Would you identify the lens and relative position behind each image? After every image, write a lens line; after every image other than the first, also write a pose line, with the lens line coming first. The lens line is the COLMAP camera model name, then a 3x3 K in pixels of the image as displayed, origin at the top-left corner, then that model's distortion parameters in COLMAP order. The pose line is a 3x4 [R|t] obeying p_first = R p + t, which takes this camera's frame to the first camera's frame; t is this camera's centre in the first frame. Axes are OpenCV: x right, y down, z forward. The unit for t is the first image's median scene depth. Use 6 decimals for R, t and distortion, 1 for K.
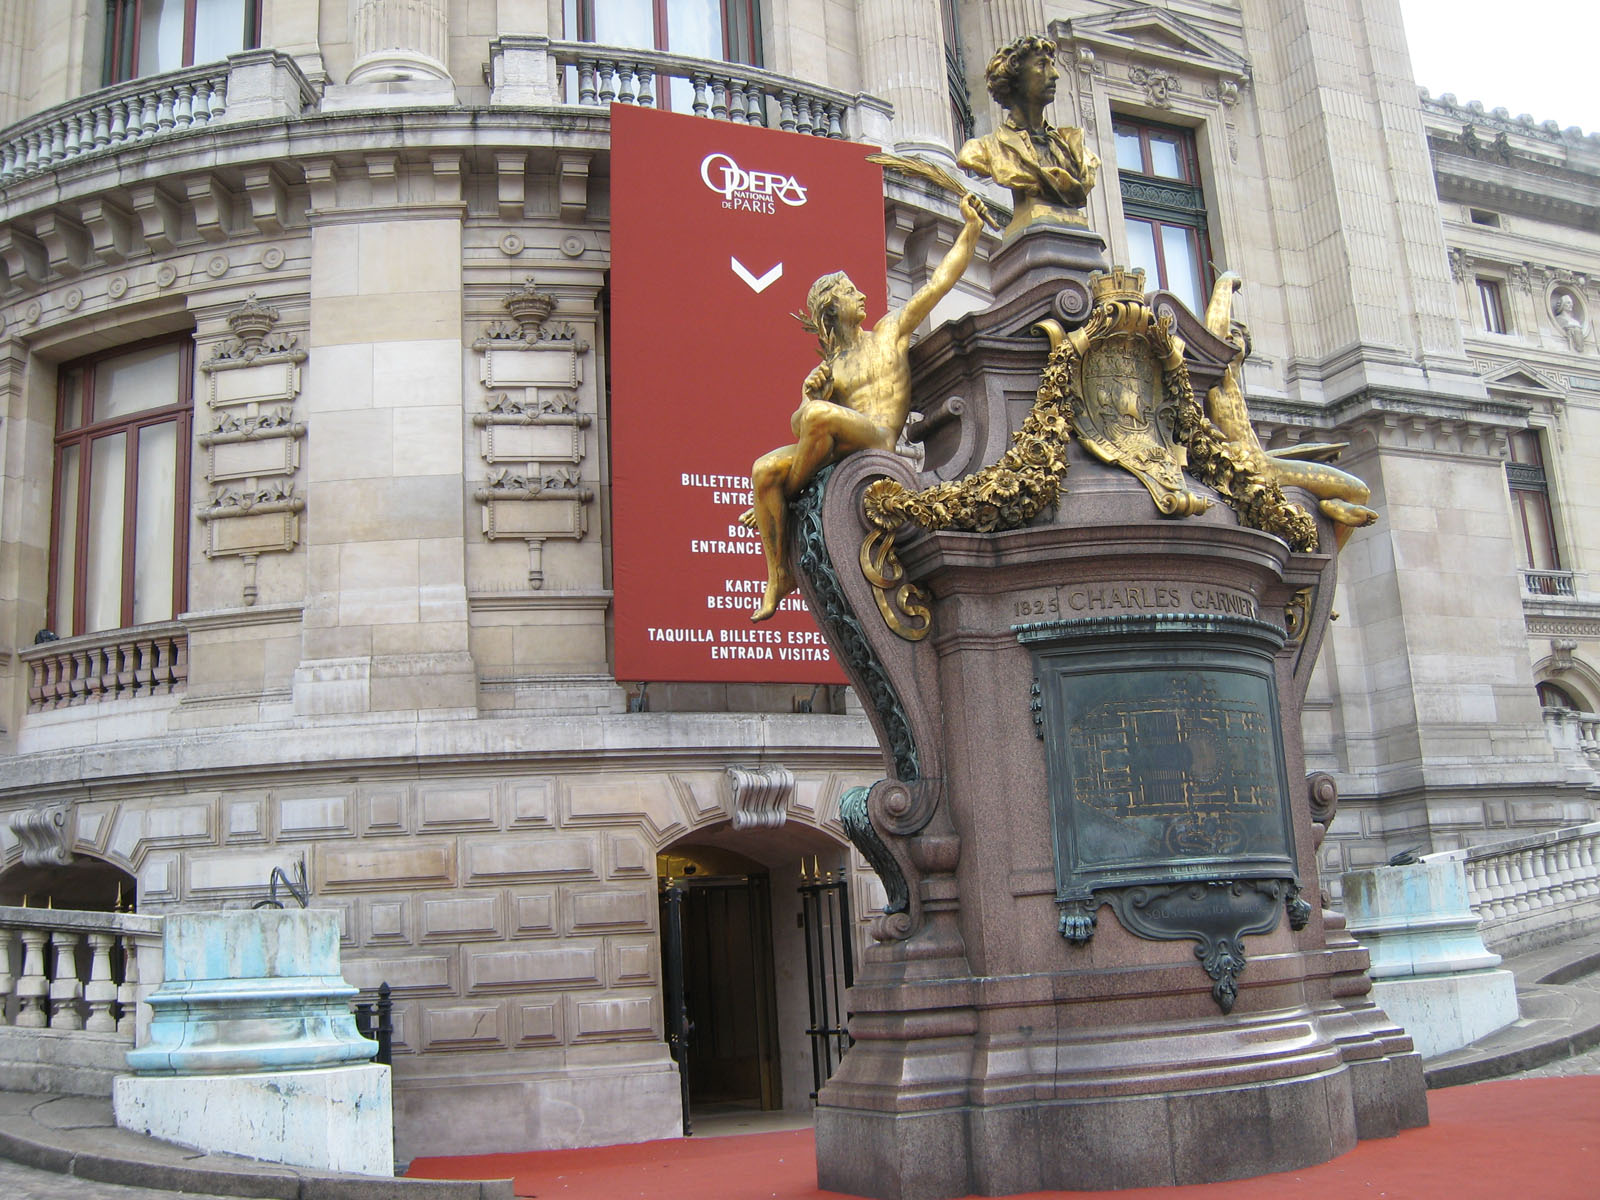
lens RADIAL K [[1668.2, 0, 800.0], [0, 1668.2, 600.0], [0, 0, 1]] dist [-0.102129, -0.005142]
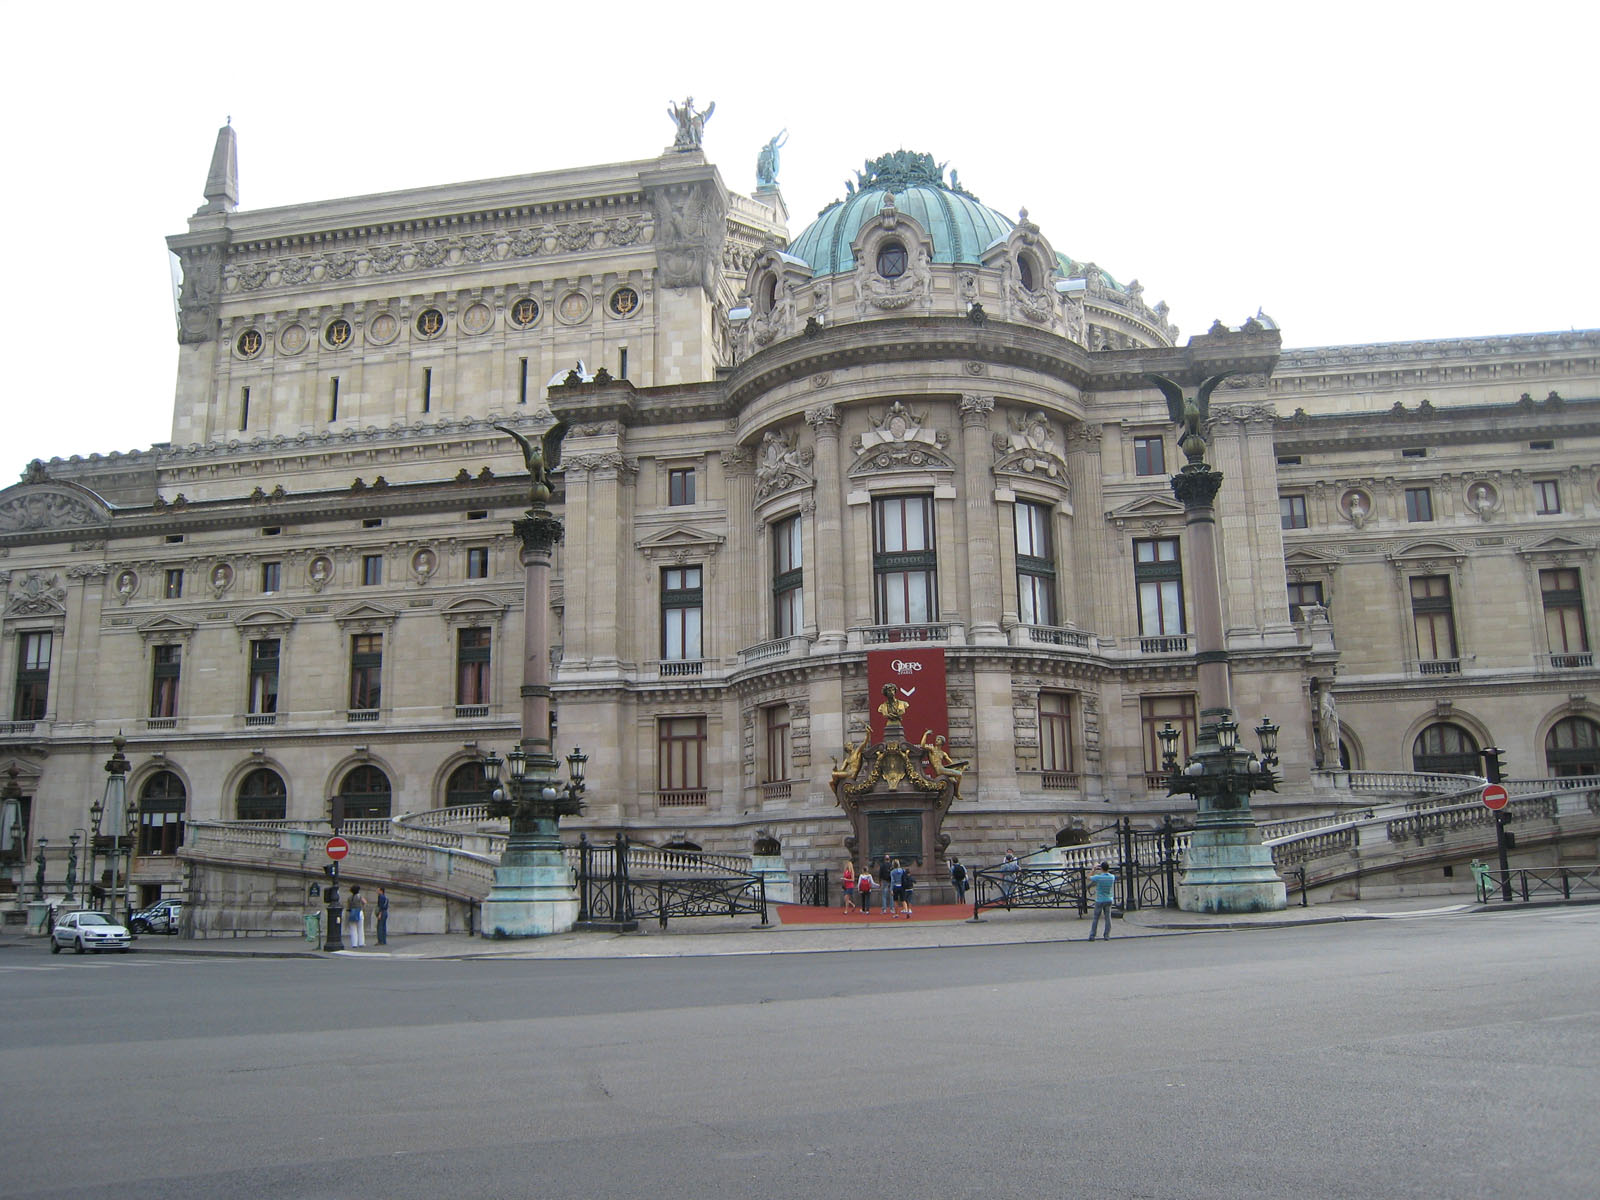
lens RADIAL K [[1346.0, 0, 800.0], [0, 1346.0, 600.0], [0, 0, 1]] dist [-0.056319, 0.001230]
pose [[0.834588, -0.074692, -0.545787, 1.515739], [0.094845, 0.995453, 0.008802, -0.464035], [0.542648, -0.059111, 0.837878, -1.787700]]
